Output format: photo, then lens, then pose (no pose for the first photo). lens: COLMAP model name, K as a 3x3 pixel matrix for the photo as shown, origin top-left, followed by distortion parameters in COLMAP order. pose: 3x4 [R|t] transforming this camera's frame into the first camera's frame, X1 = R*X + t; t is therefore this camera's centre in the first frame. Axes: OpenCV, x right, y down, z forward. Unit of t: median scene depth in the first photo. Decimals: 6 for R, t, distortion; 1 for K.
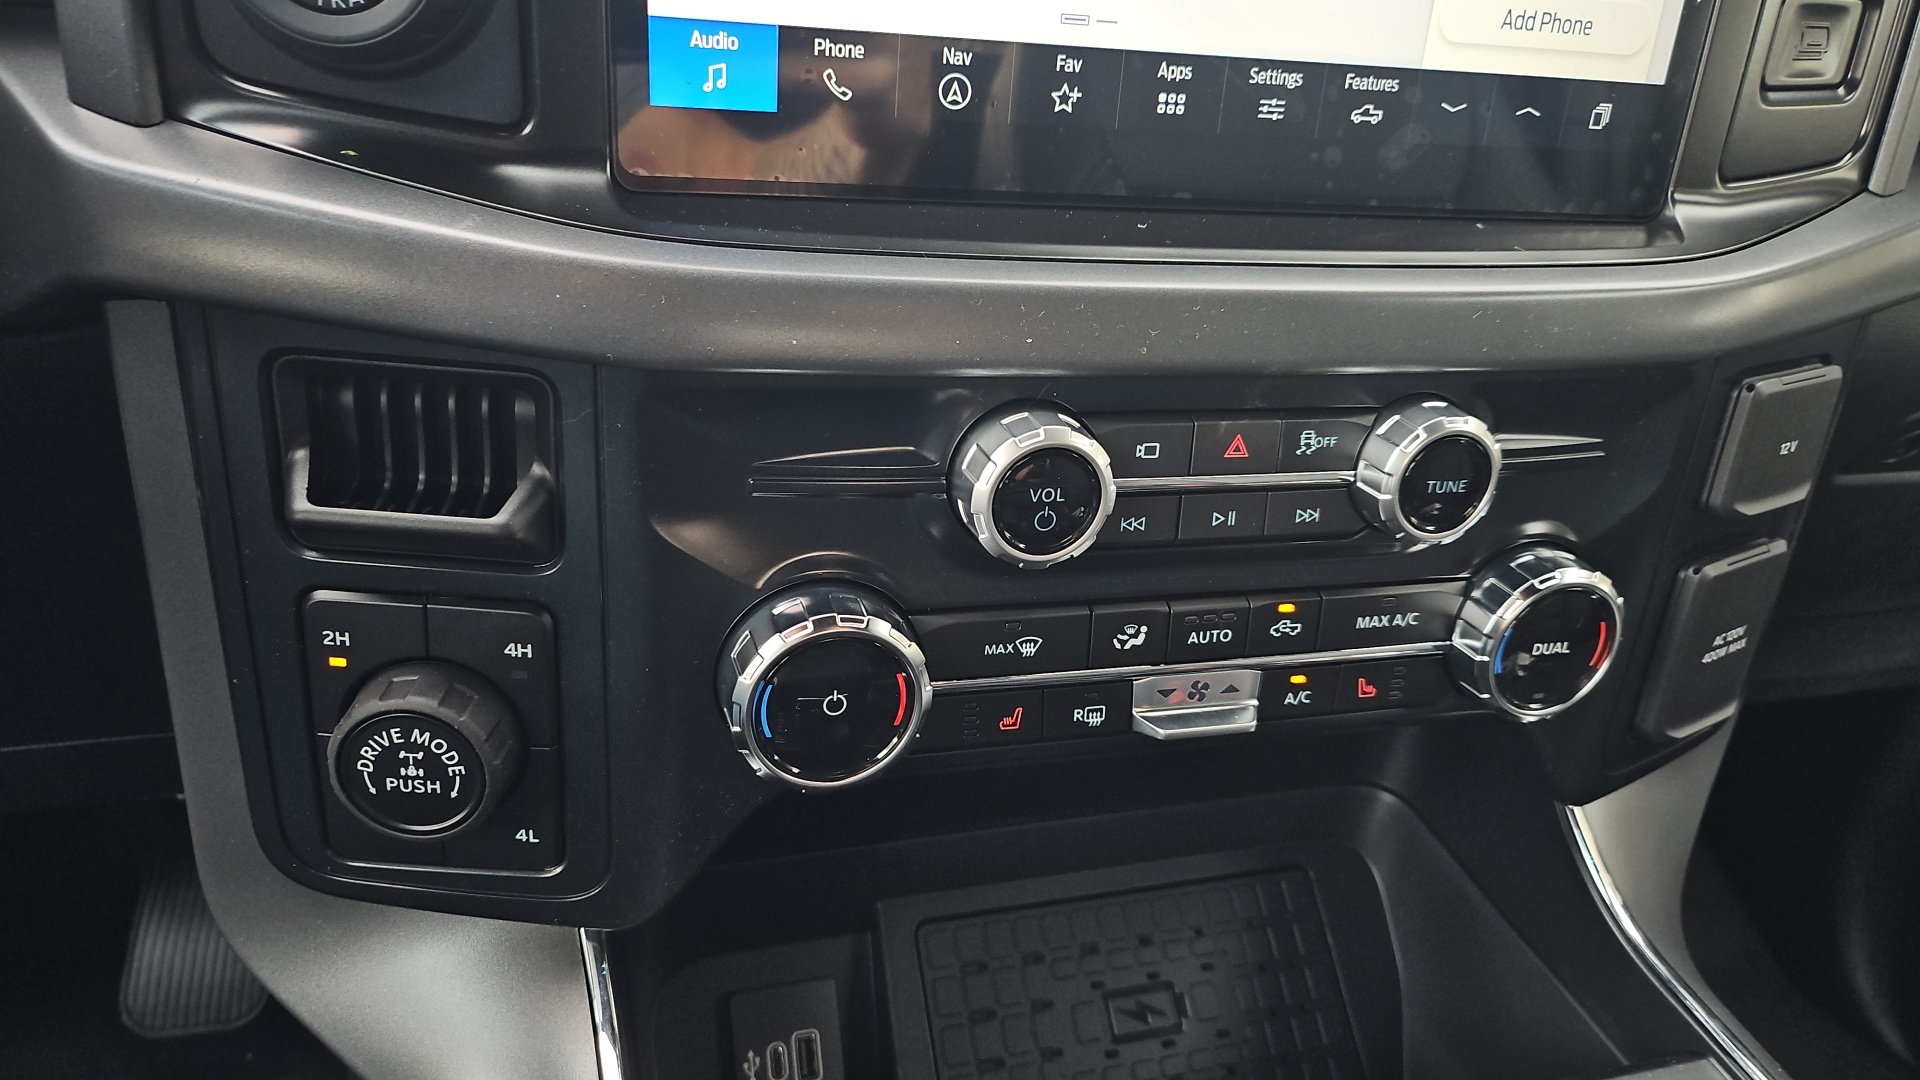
lens RADIAL K [[1395.6, 0, 955.0], [0, 1395.6, 545.8], [0, 0, 1]] dist [0.012064, -0.035373]
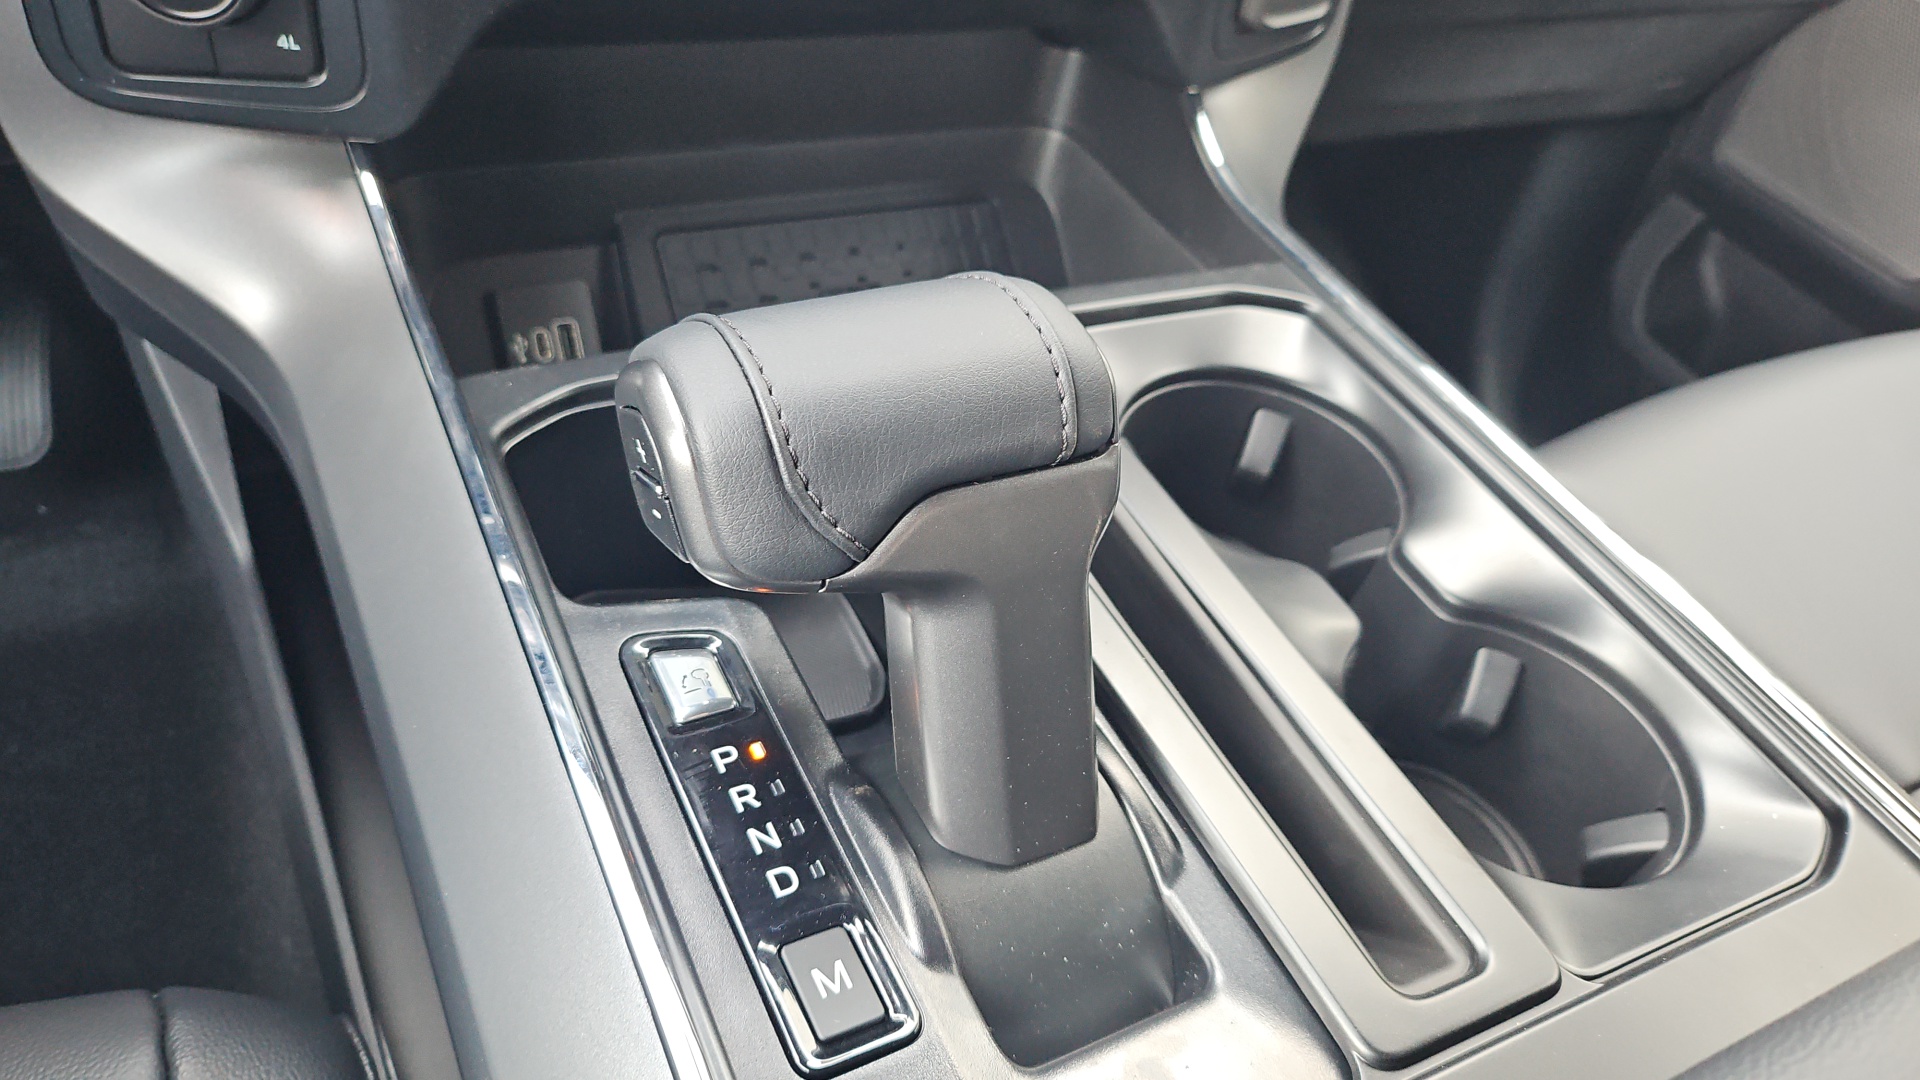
lens RADIAL K [[1395.6, 0, 952.8], [0, 1395.6, 538.9], [0, 0, 1]] dist [0.012064, -0.035373]
pose [[0.985447, -0.078773, 0.150631, 0.022265], [0.038080, 0.965924, 0.256009, 0.229012], [-0.165665, -0.246547, 0.954866, -0.211323]]
